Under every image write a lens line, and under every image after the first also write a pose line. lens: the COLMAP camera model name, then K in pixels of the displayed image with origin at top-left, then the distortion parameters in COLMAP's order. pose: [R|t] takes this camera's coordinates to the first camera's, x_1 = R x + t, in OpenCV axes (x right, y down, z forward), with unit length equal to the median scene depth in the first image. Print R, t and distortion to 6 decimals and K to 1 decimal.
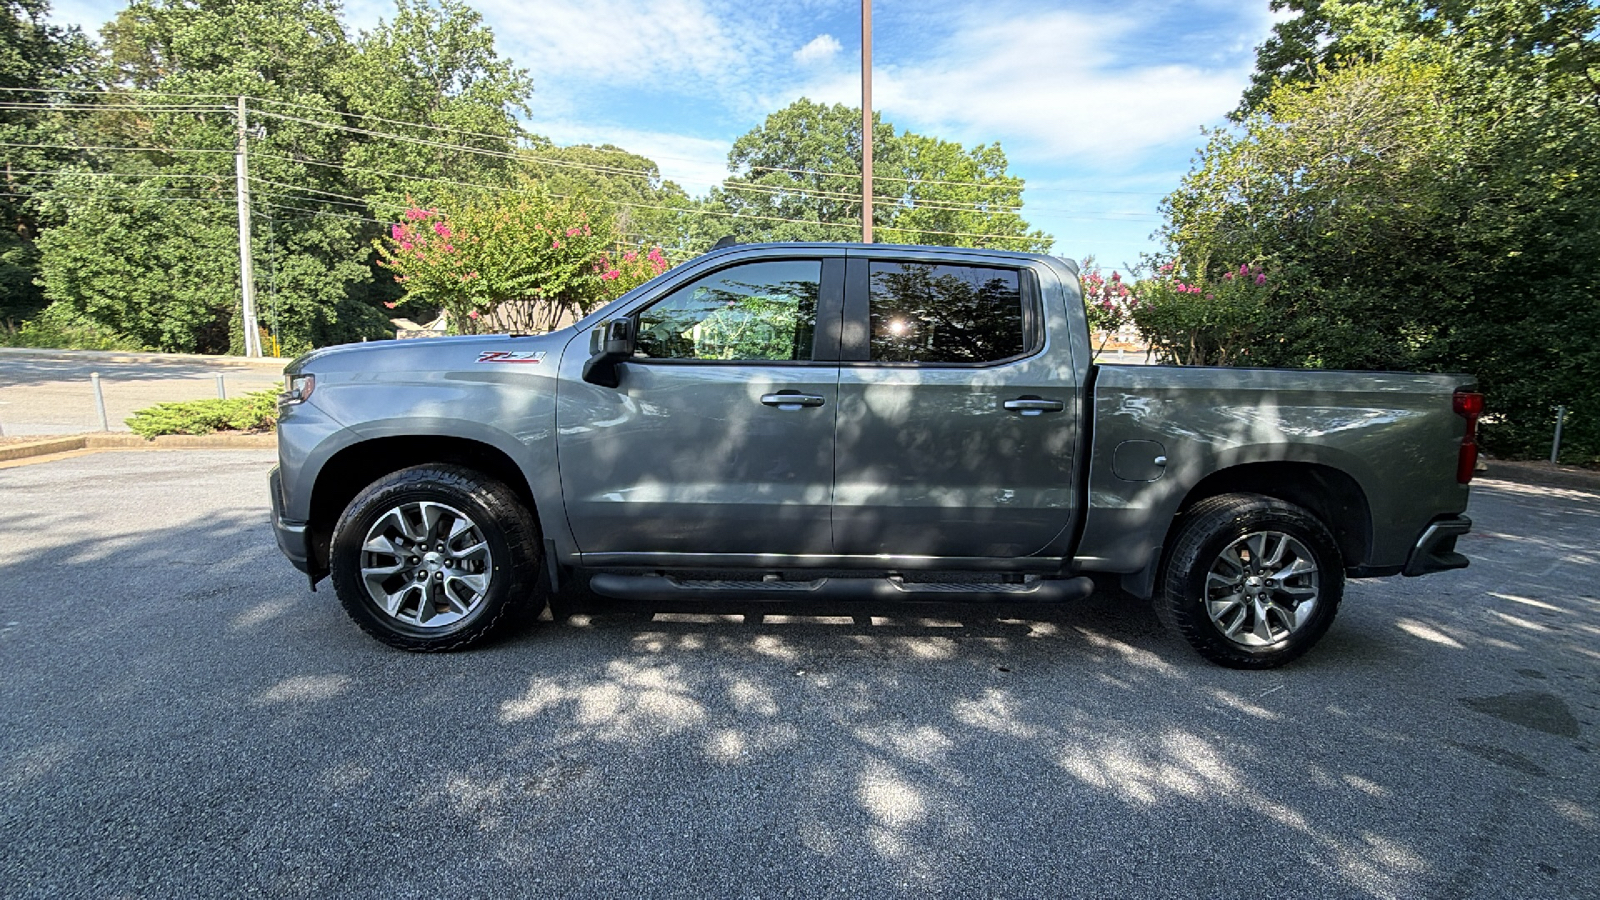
lens RADIAL K [[727.4, 0, 808.9], [0, 727.4, 453.6], [0, 0, 1]] dist [0.000866, -0.000462]
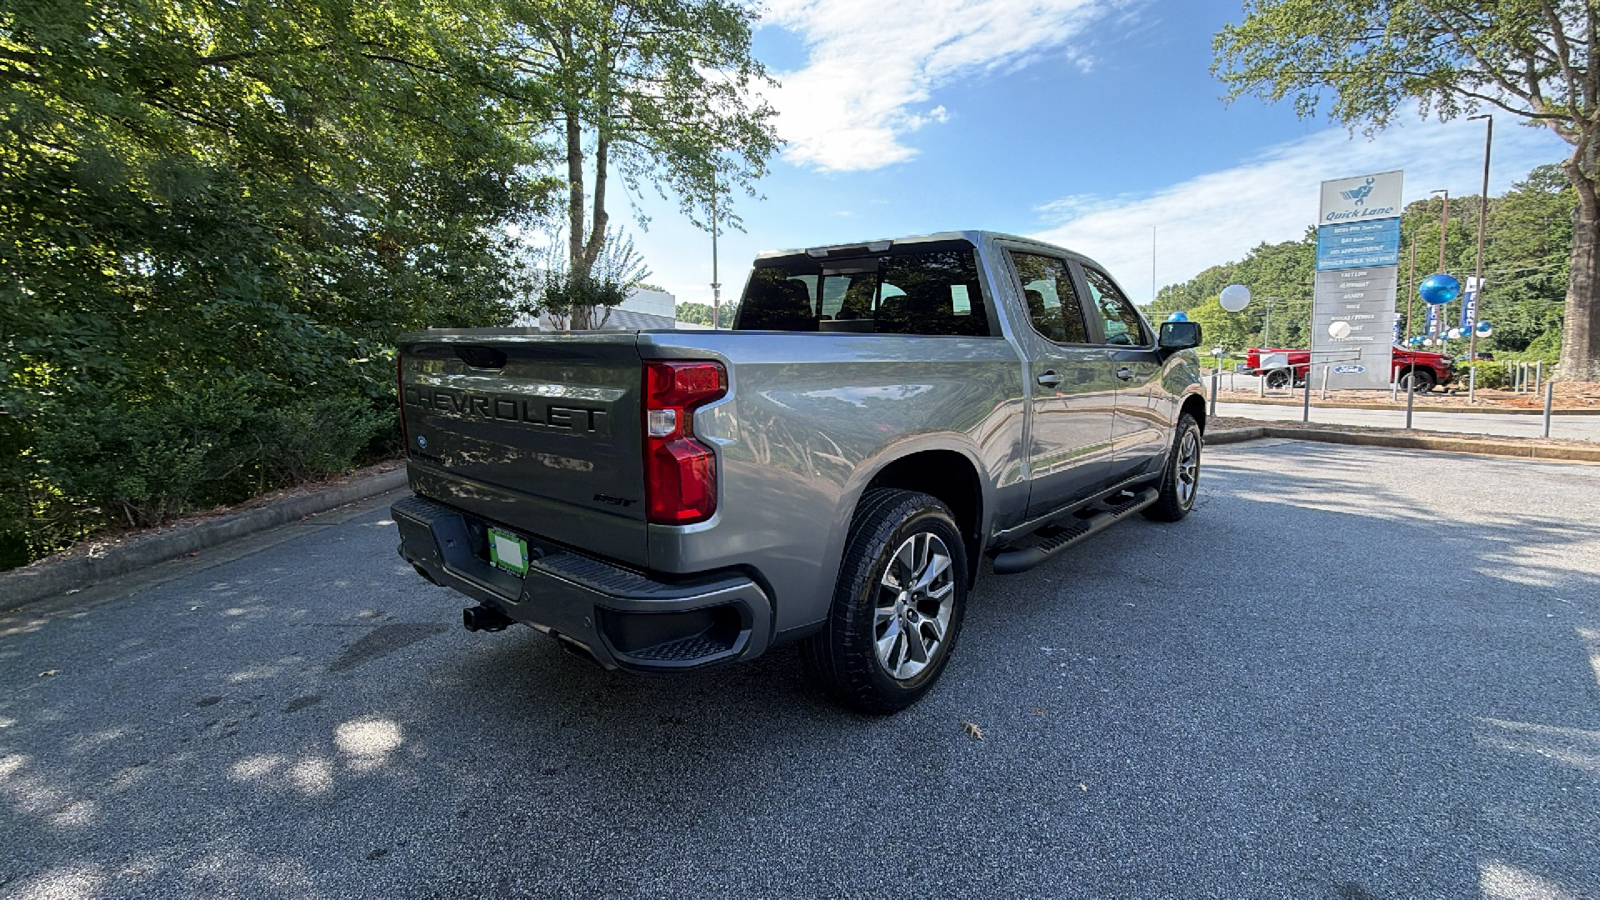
lens RADIAL K [[730.0, 0, 800.8], [0, 730.0, 457.3], [0, 0, 1]] dist [0.001483, -0.000388]
pose [[-0.696974, 0.078119, -0.712828, 0.078545], [-0.111722, 0.970081, 0.215549, -0.013761], [0.708340, 0.229870, -0.667394, 0.126439]]
